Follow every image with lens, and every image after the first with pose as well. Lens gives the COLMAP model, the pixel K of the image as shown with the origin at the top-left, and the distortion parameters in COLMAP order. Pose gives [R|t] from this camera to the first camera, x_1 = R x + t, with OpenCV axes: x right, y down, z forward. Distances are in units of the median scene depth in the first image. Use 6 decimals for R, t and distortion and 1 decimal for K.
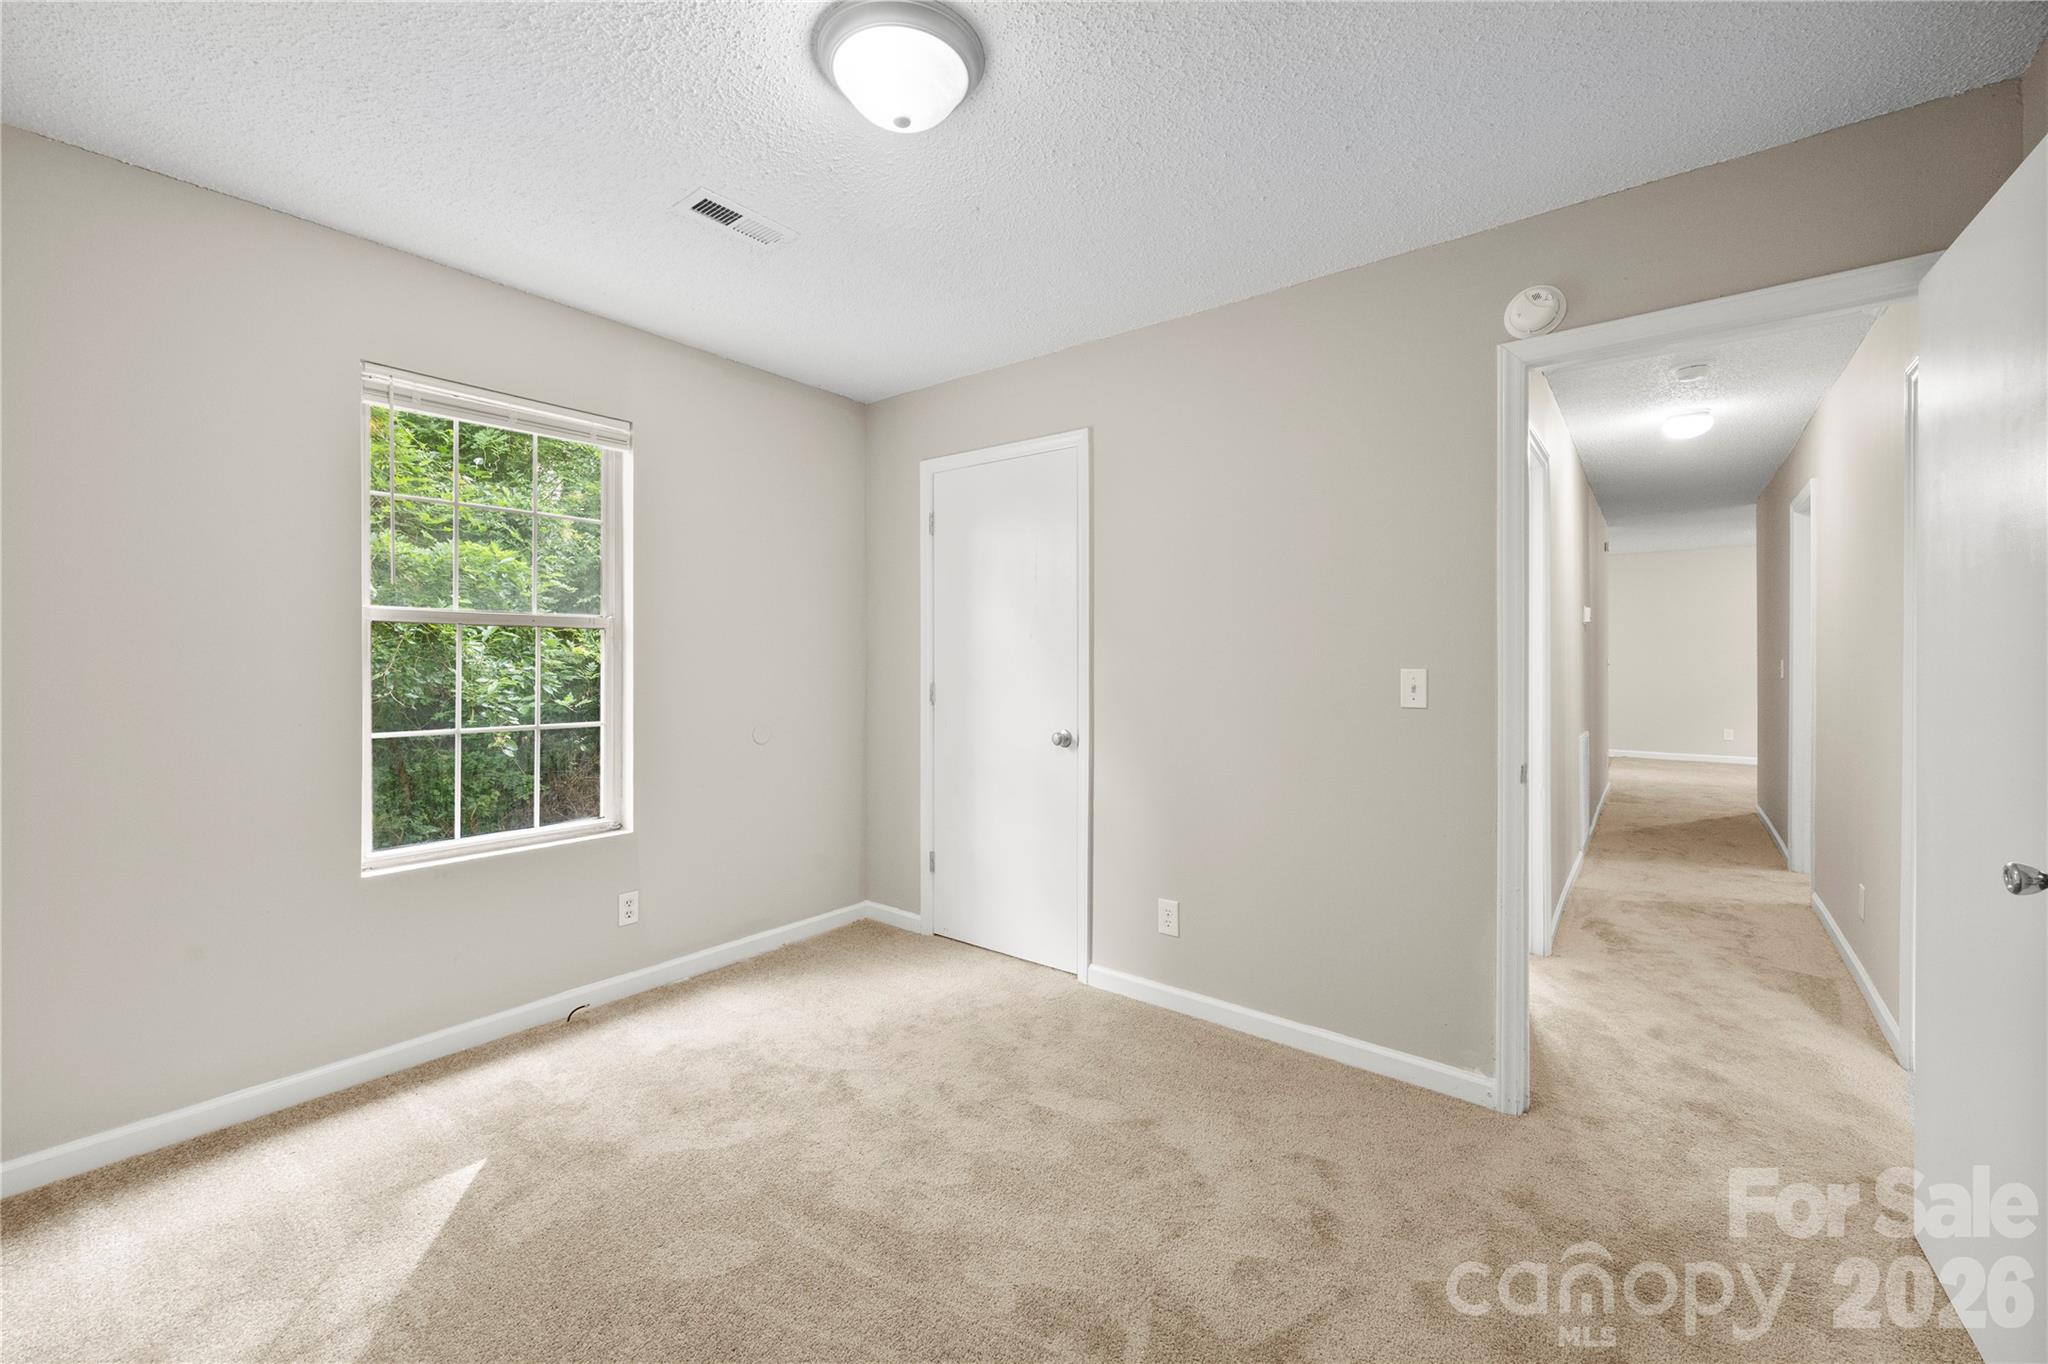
lens RADIAL K [[793.1, 0, 1025.4], [0, 793.1, 667.0], [0, 0, 1]] dist [-0.003336, 0.000321]
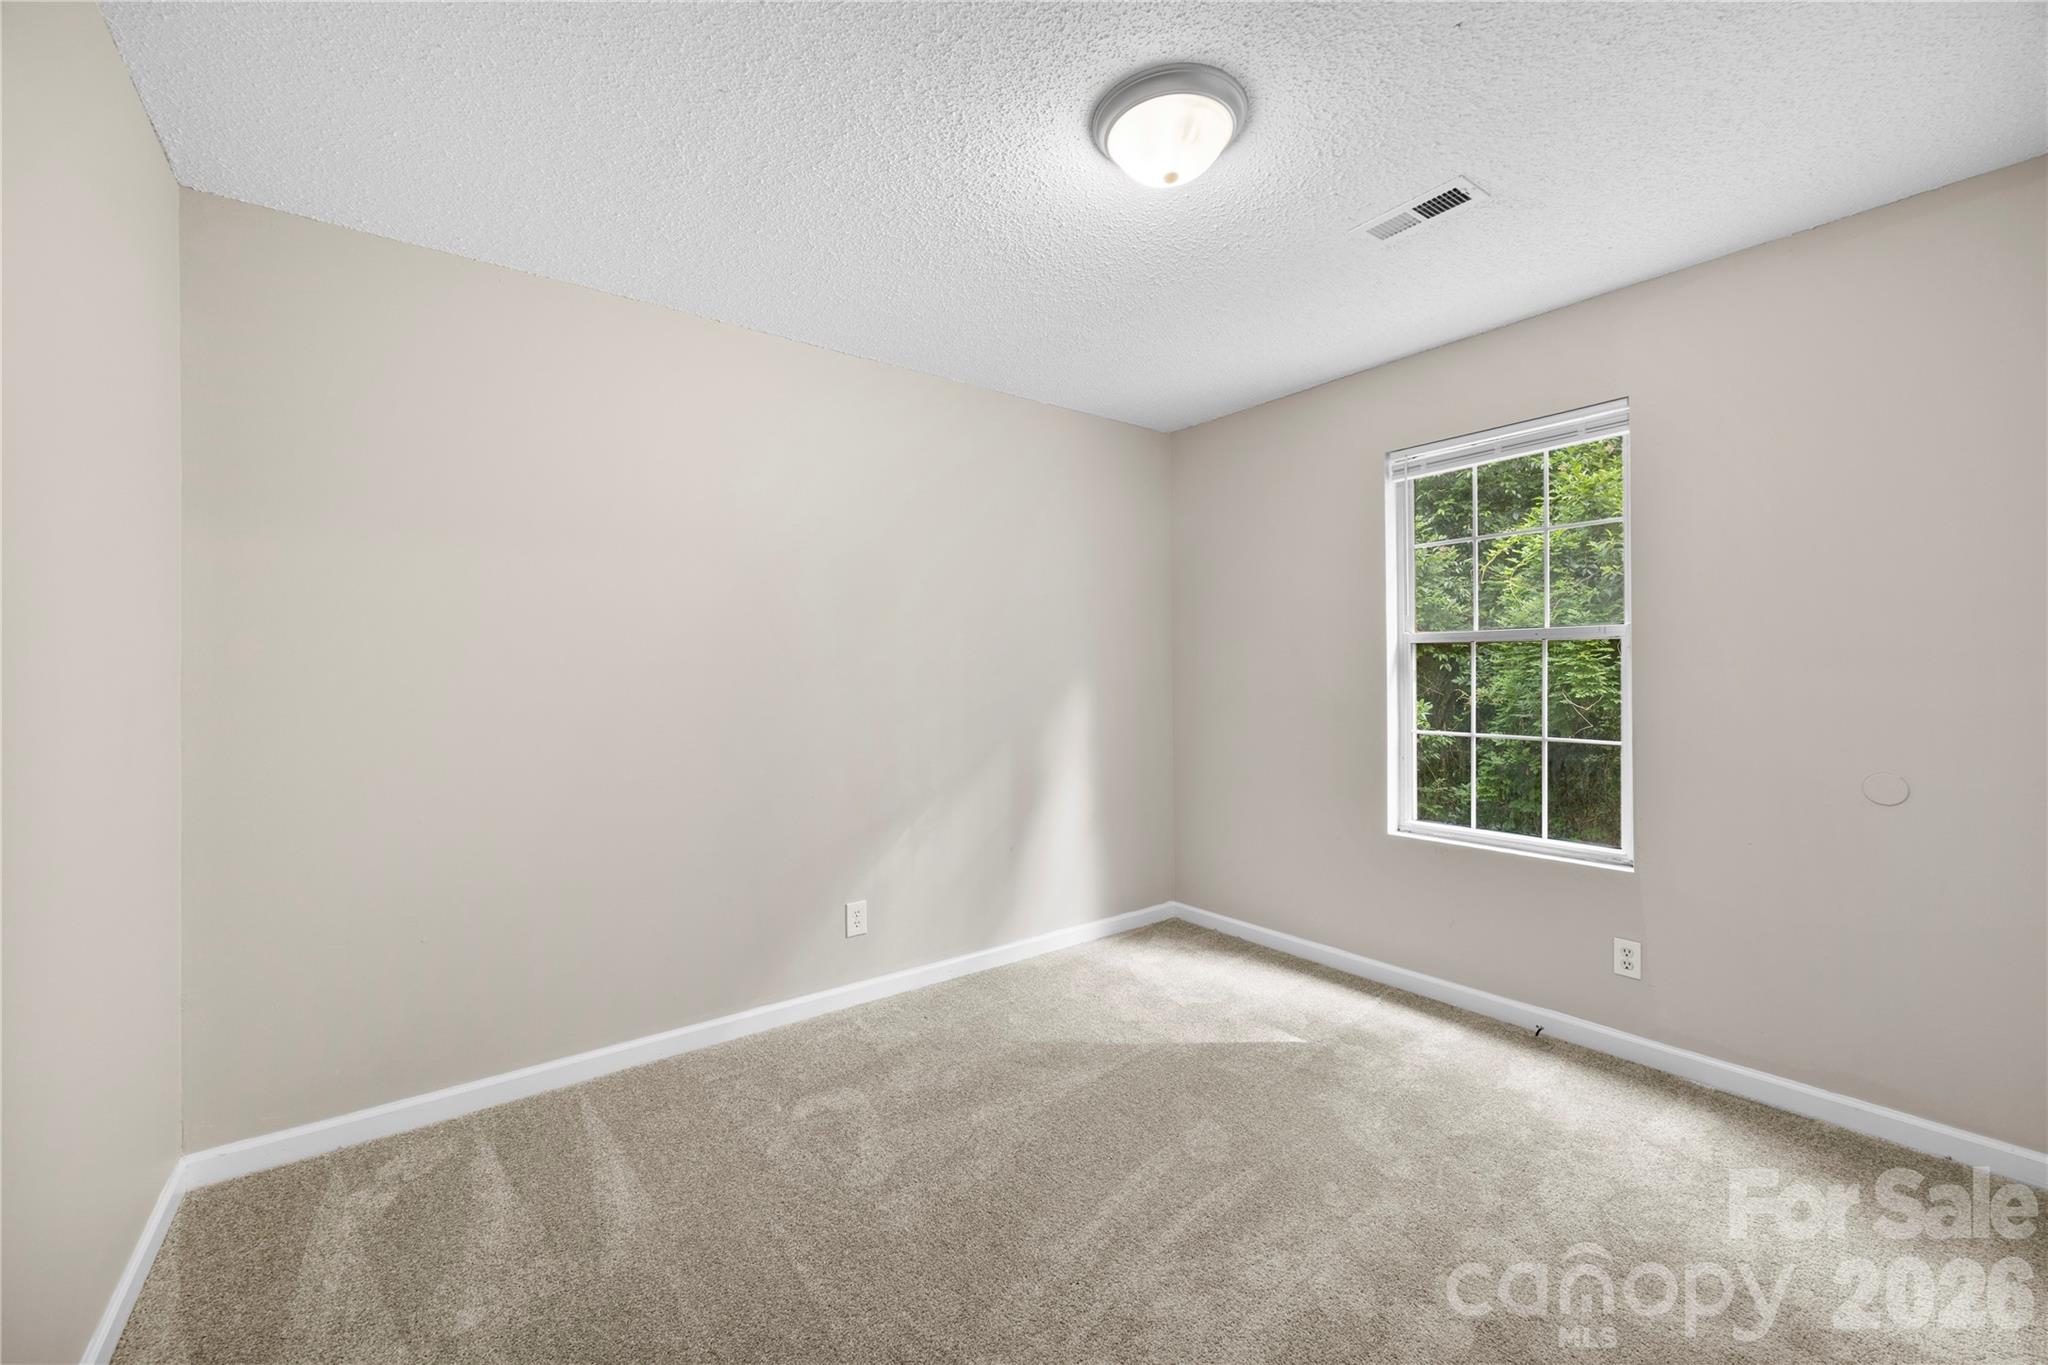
lens RADIAL K [[793.1, 0, 1024.5], [0, 793.1, 686.3], [0, 0, 1]] dist [-0.003336, 0.000321]
pose [[-0.229472, 0.013168, -0.973226, 0.518548], [-0.005298, 0.999877, 0.014778, -0.003311], [0.973301, 0.008548, -0.229374, 0.583297]]
